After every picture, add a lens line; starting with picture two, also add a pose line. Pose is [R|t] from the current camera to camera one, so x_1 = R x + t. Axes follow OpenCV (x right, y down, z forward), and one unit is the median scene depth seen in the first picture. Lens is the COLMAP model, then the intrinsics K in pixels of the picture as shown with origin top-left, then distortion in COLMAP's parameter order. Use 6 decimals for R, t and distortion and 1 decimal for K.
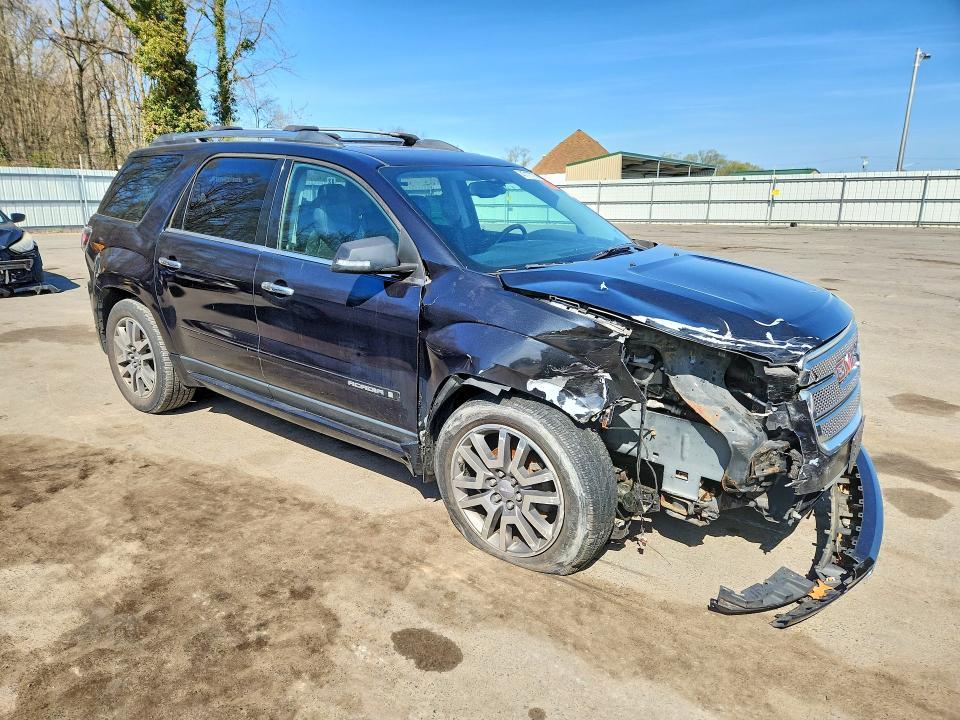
lens RADIAL K [[649.2, 0, 480.0], [0, 649.2, 360.0], [0, 0, 1]] dist [0.034029, -0.001842]
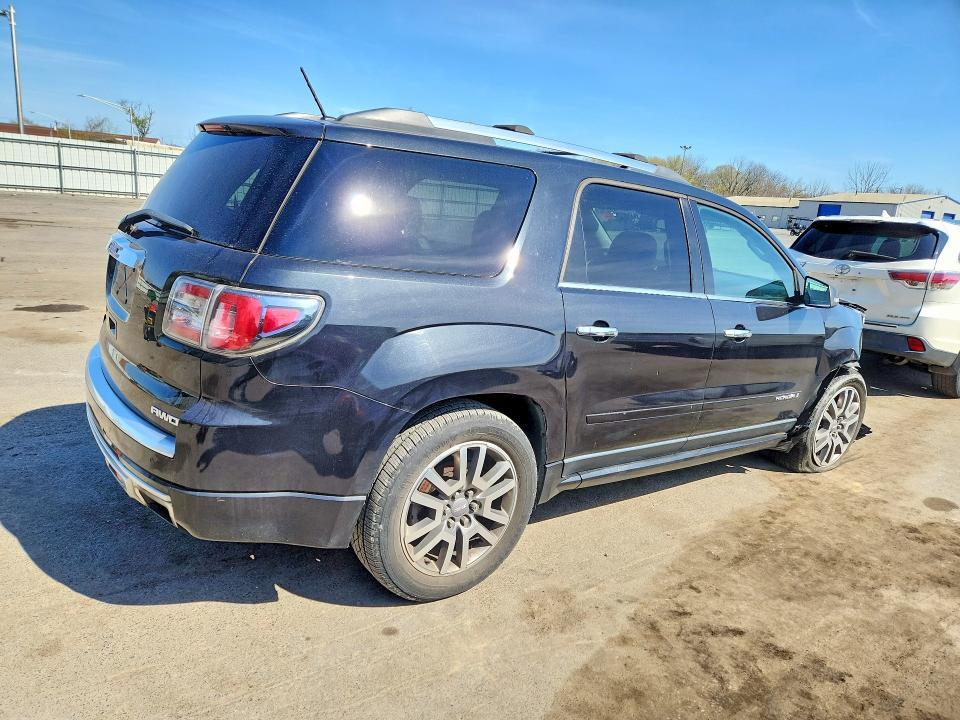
lens RADIAL K [[664.4, 0, 480.0], [0, 664.4, 360.0], [0, 0, 1]] dist [0.056410, -0.034922]
pose [[0.256772, -0.197323, 0.946114, -1.461711], [0.141749, 0.976039, 0.165094, -0.301530], [-0.956021, 0.091719, 0.278590, 1.159848]]
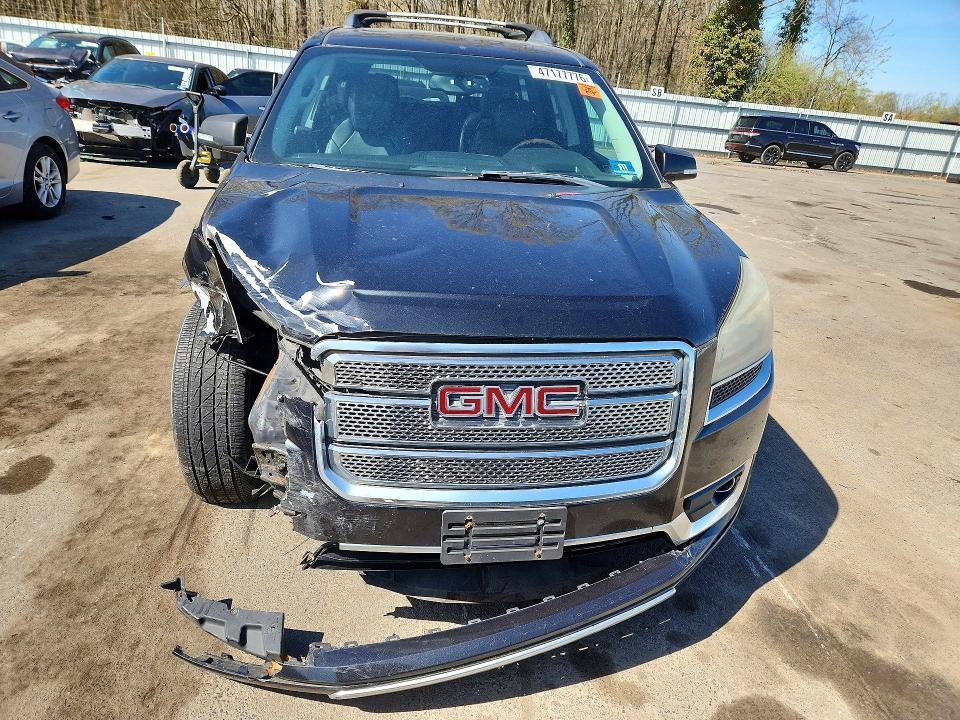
lens RADIAL K [[664.4, 0, 480.0], [0, 664.4, 360.0], [0, 0, 1]] dist [0.056410, -0.034922]
pose [[0.691304, 0.326419, -0.644631, 0.794171], [-0.270560, 0.944178, 0.187950, -0.118108], [0.669997, 0.044481, 0.741030, 0.461842]]
